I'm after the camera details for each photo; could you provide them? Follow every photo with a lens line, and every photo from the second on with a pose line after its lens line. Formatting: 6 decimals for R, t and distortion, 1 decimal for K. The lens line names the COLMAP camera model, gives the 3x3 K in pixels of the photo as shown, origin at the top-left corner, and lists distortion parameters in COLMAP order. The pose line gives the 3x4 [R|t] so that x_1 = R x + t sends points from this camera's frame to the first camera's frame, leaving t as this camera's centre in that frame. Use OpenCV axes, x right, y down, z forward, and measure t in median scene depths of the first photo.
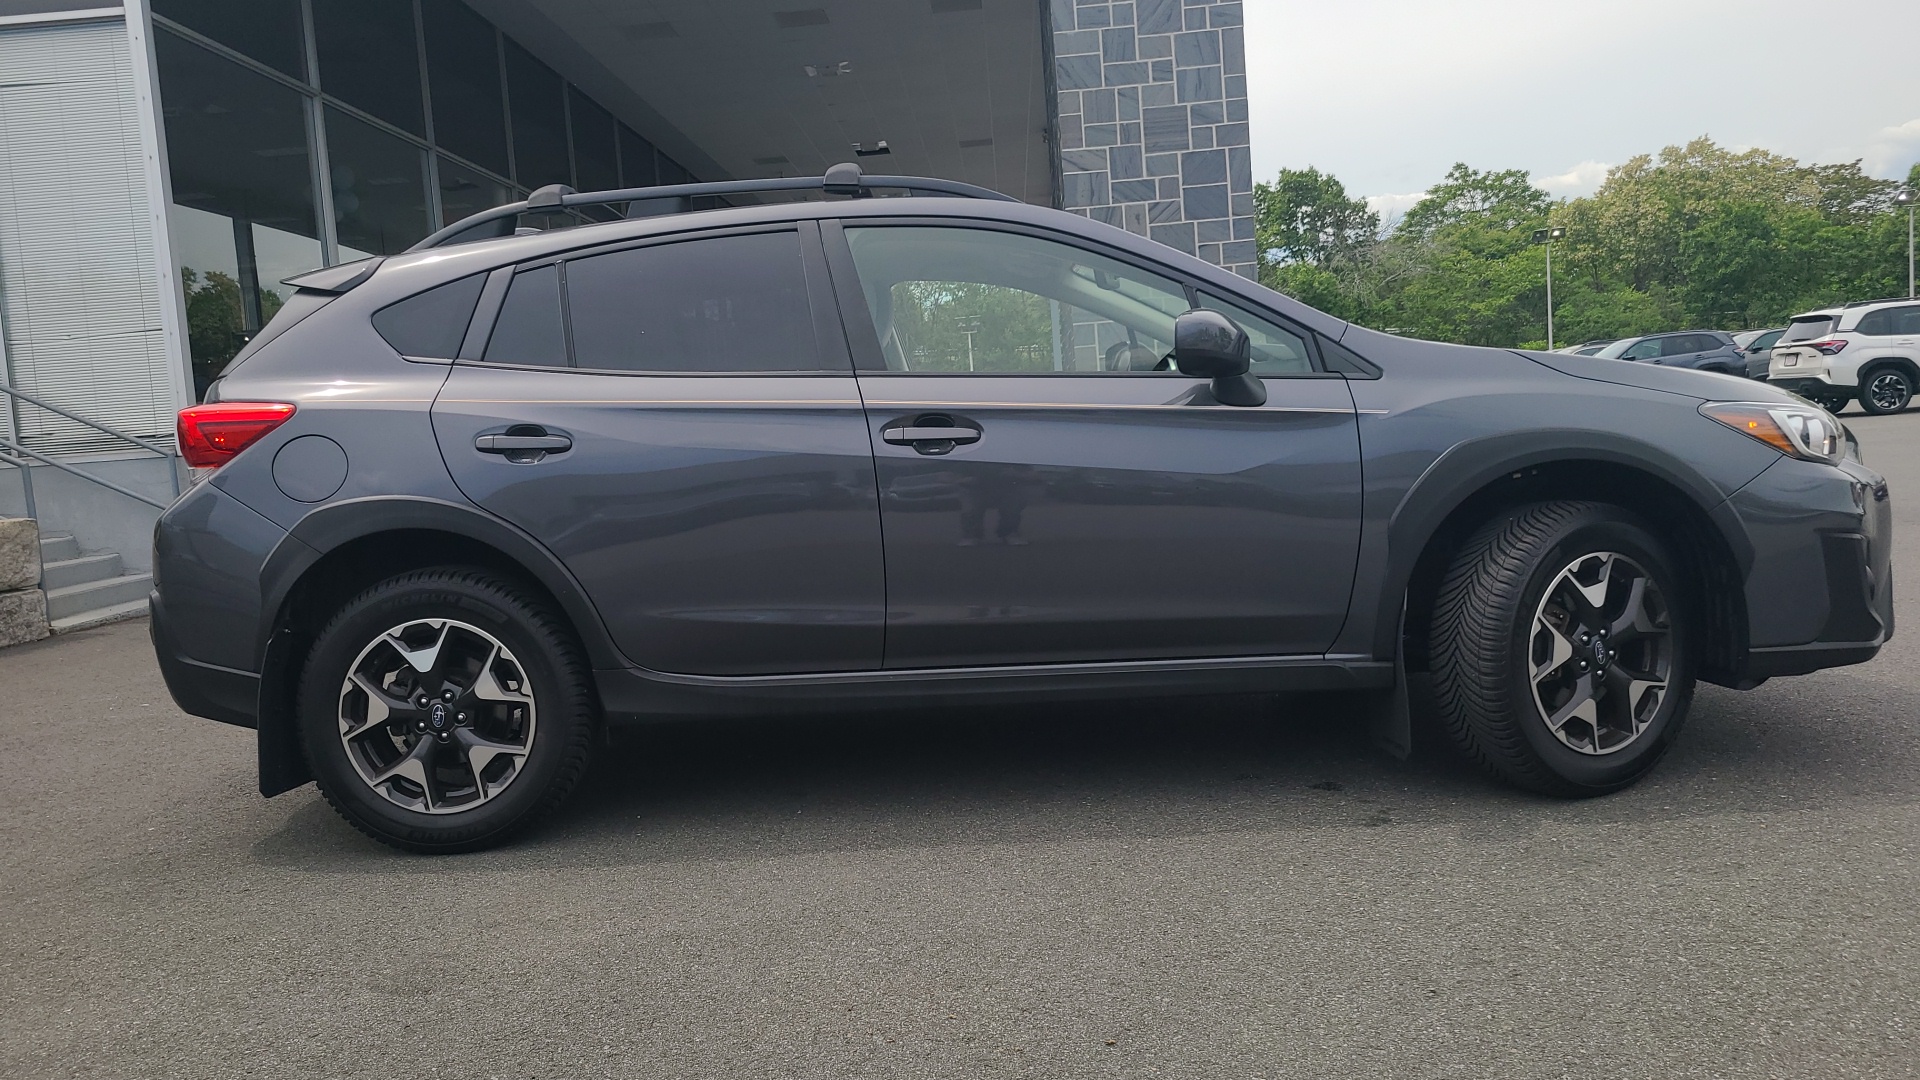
lens RADIAL K [[1570.9, 0, 969.1], [0, 1570.9, 528.4], [0, 0, 1]] dist [0.086838, -0.003505]
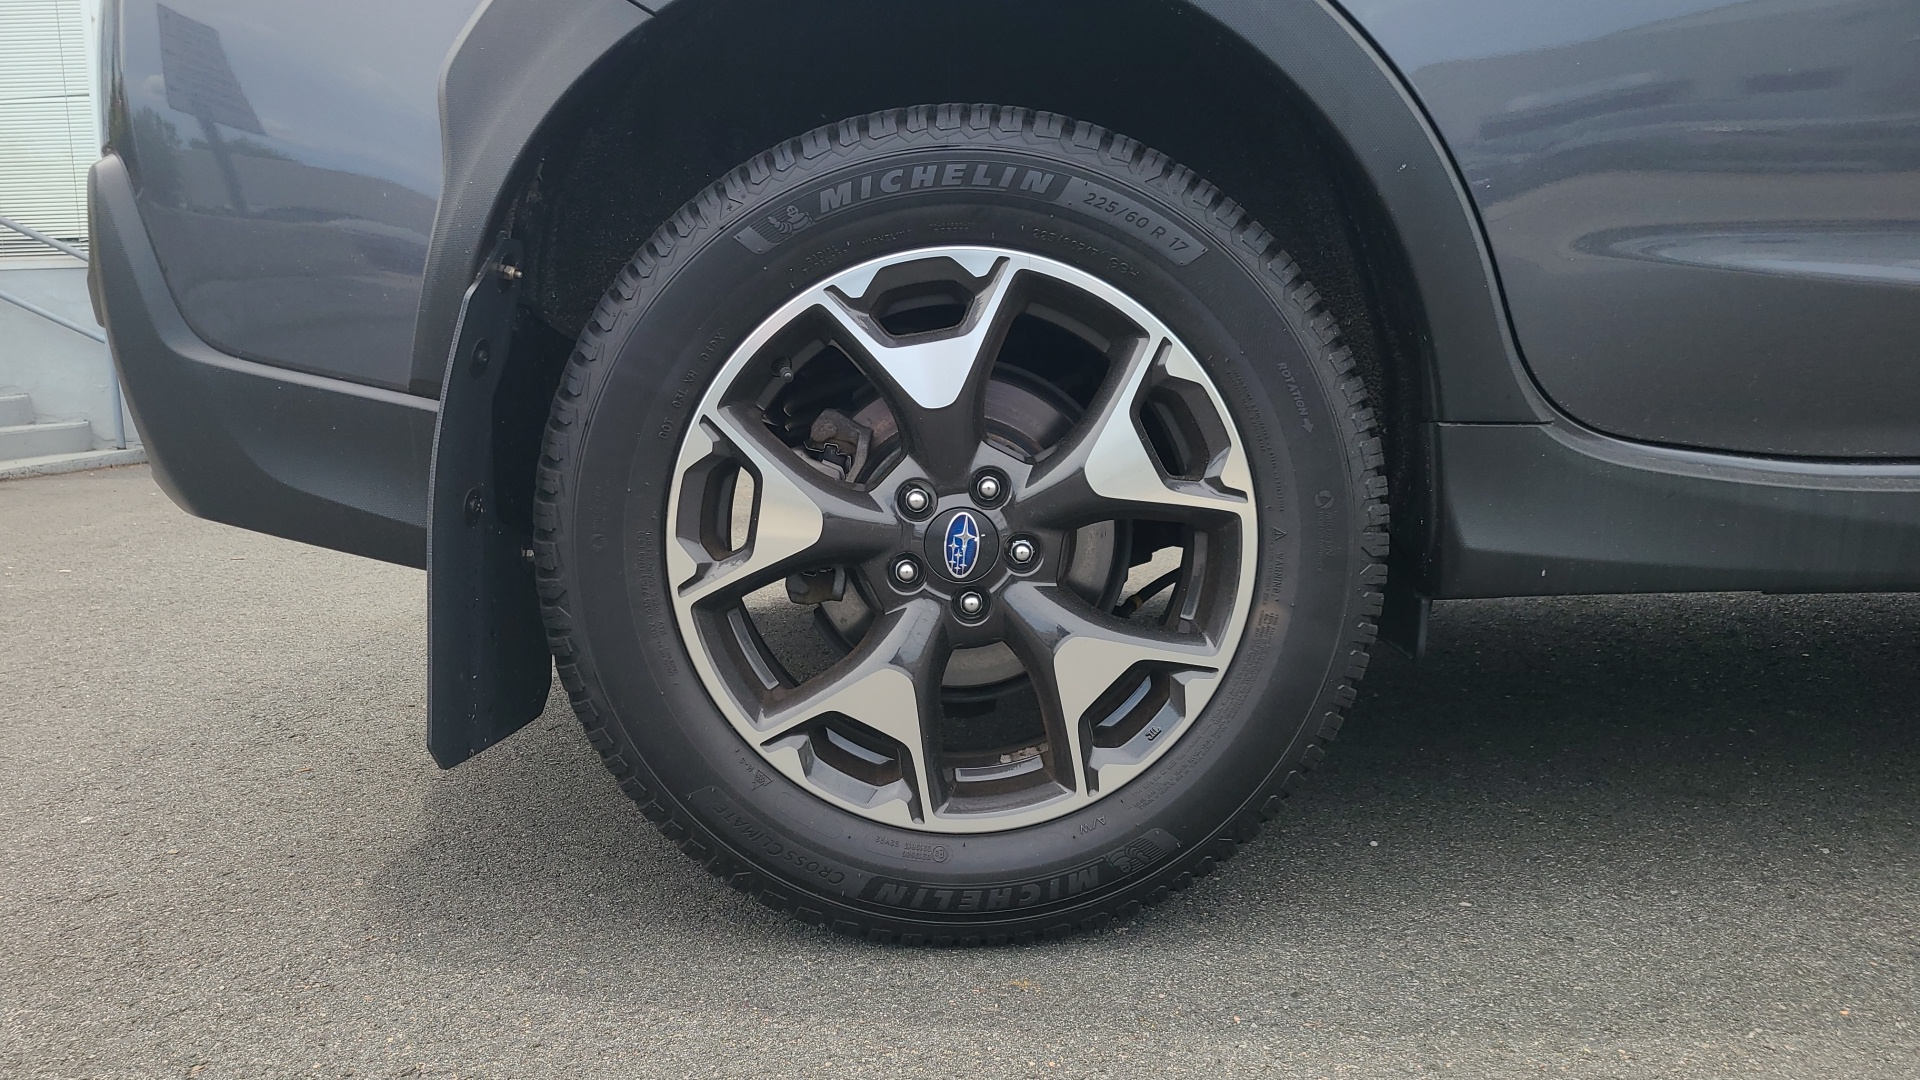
lens RADIAL K [[1495.2, 0, 960.0], [0, 1495.2, 540.0], [0, 0, 1]] dist [0.061695, -0.000147]
pose [[0.997626, 0.035541, 0.058990, -0.353231], [-0.037846, 0.998545, 0.038425, 0.104983], [-0.057539, -0.040566, 0.997519, 0.683784]]
